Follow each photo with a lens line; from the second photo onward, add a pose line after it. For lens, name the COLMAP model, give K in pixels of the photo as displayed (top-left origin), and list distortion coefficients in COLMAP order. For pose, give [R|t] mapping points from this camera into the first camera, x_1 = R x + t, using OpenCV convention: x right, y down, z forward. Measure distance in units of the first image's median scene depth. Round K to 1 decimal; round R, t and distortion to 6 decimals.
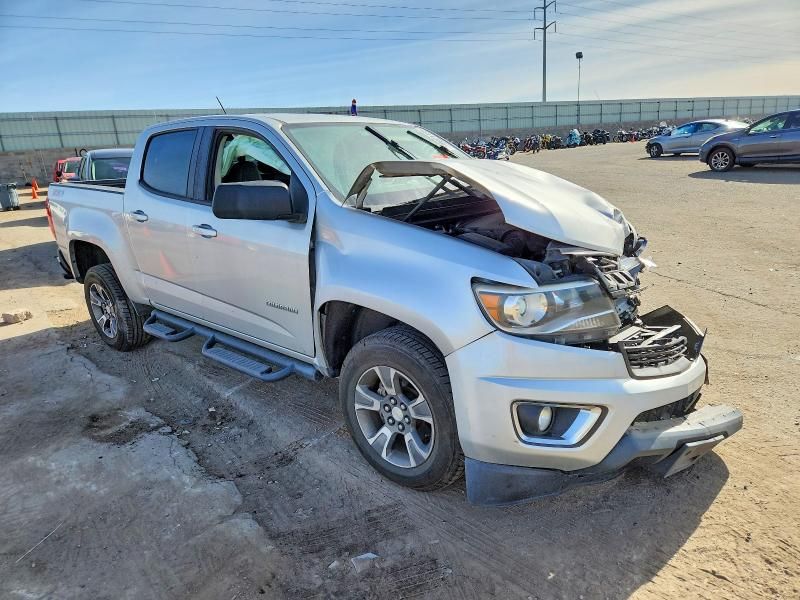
lens RADIAL K [[585.6, 0, 400.0], [0, 585.6, 300.0], [0, 0, 1]] dist [0.033396, -0.005685]
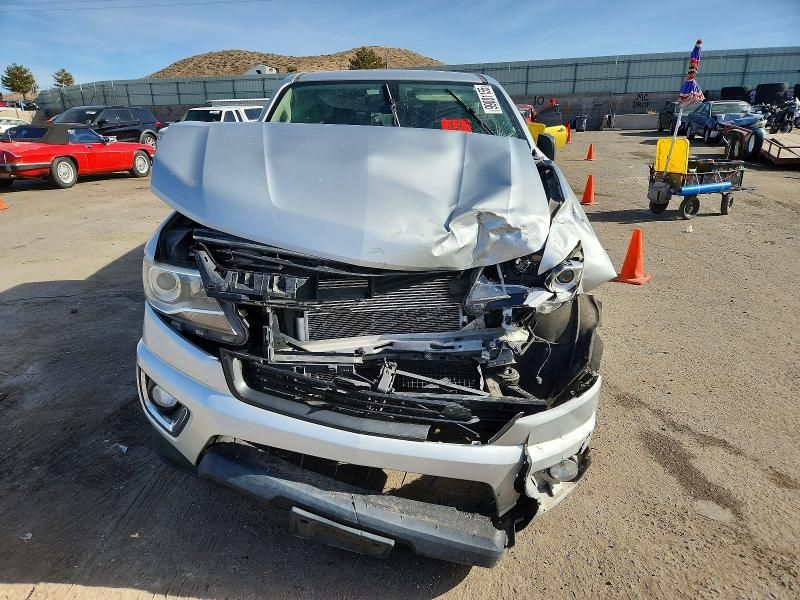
lens RADIAL K [[585.6, 0, 400.0], [0, 585.6, 300.0], [0, 0, 1]] dist [0.033396, -0.005685]
pose [[0.642940, 0.273150, -0.715554, 0.619863], [-0.209667, 0.961327, 0.178579, -0.117964], [0.736660, 0.035212, 0.675346, 0.316520]]
